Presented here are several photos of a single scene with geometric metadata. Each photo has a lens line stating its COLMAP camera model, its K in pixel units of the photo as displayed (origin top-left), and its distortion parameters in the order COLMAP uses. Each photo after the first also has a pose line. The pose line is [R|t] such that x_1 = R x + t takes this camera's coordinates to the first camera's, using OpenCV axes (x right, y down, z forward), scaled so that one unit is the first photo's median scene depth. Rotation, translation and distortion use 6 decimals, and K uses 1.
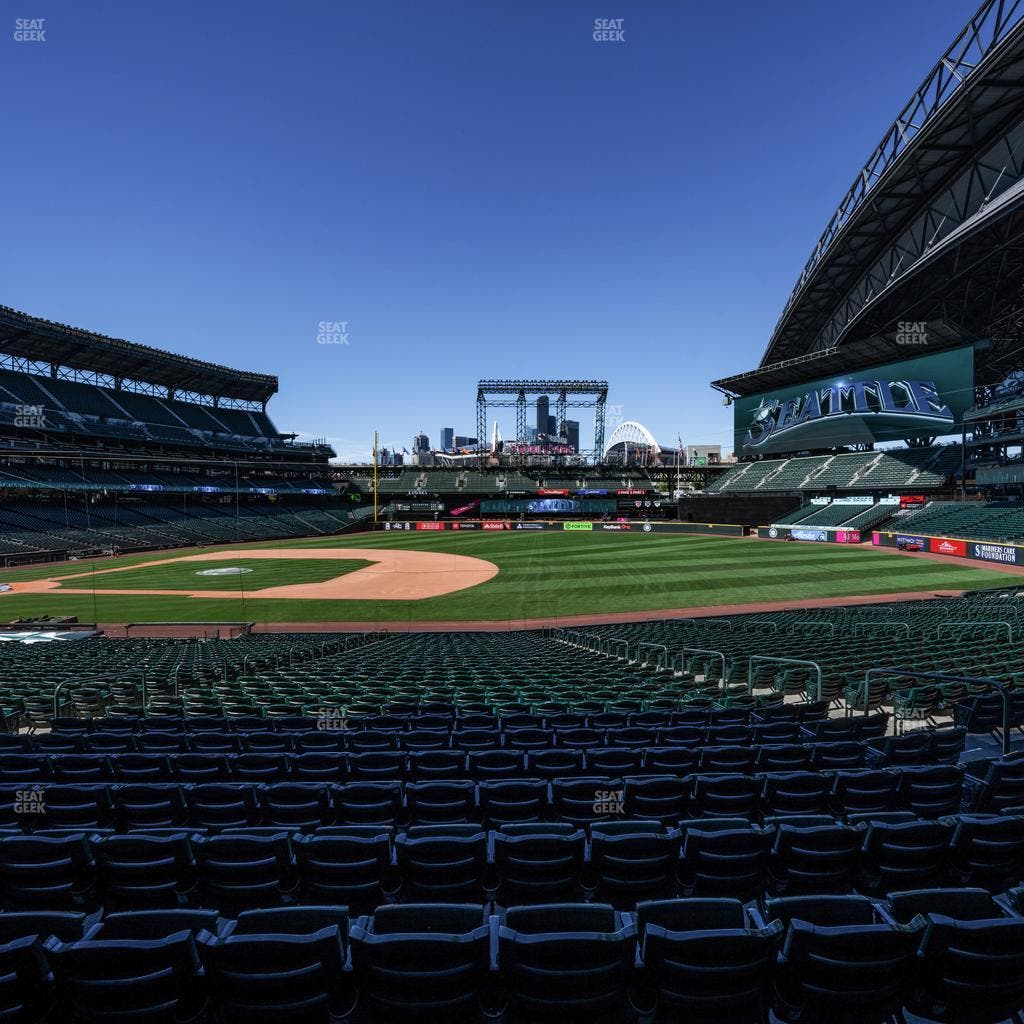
lens RADIAL K [[526.1, 0, 515.7], [0, 526.1, 517.0], [0, 0, 1]] dist [-0.026508, 0.003371]
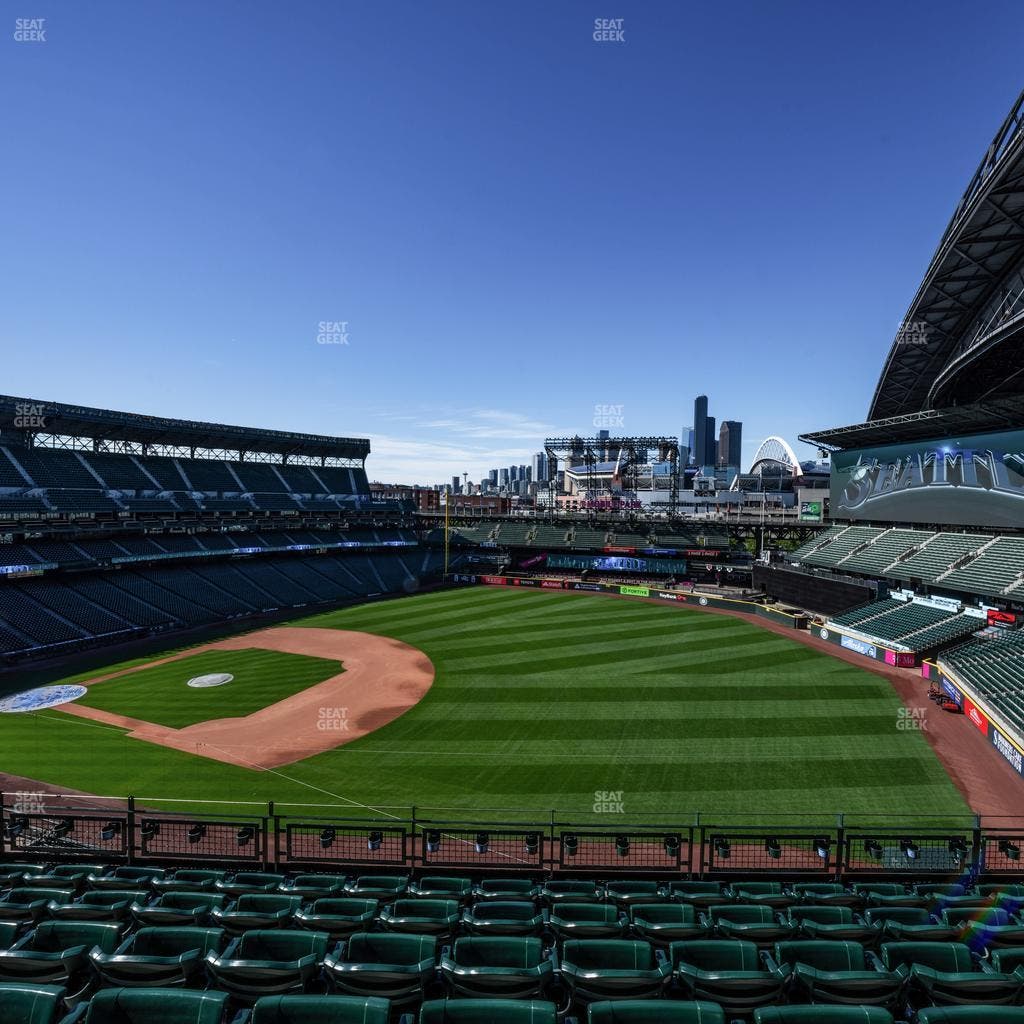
lens RADIAL K [[526.1, 0, 517.8], [0, 526.1, 512.7], [0, 0, 1]] dist [-0.026508, 0.003371]
pose [[0.955145, 0.024528, -0.295122, 0.190562], [-0.025303, 0.999679, 0.001192, -0.120290], [0.295057, 0.006329, 0.955459, 0.010076]]
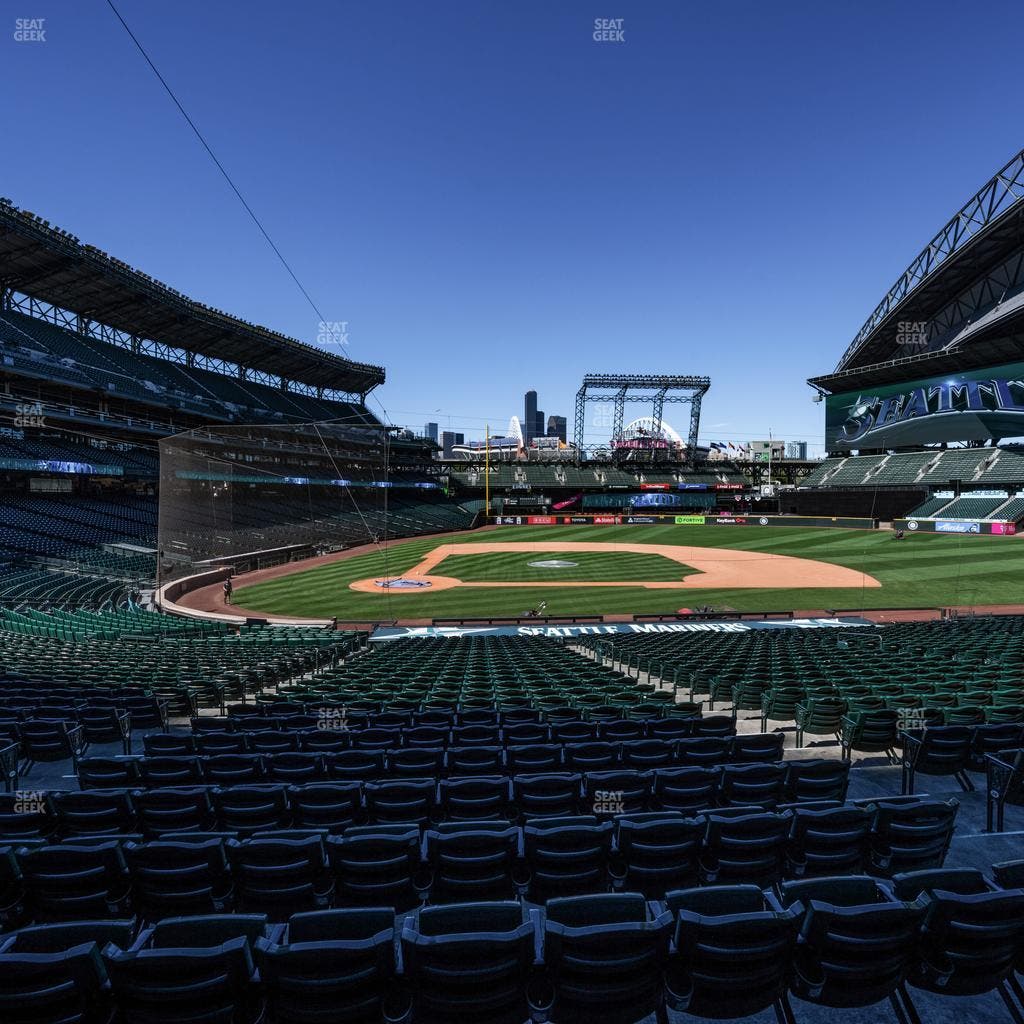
lens RADIAL K [[526.1, 0, 515.7], [0, 526.1, 515.5], [0, 0, 1]] dist [-0.026508, 0.003371]
pose [[0.998896, -0.002489, 0.046918, -0.259088], [0.002213, 0.999980, 0.005921, 0.002404], [-0.046932, -0.005810, 0.998881, 0.005585]]
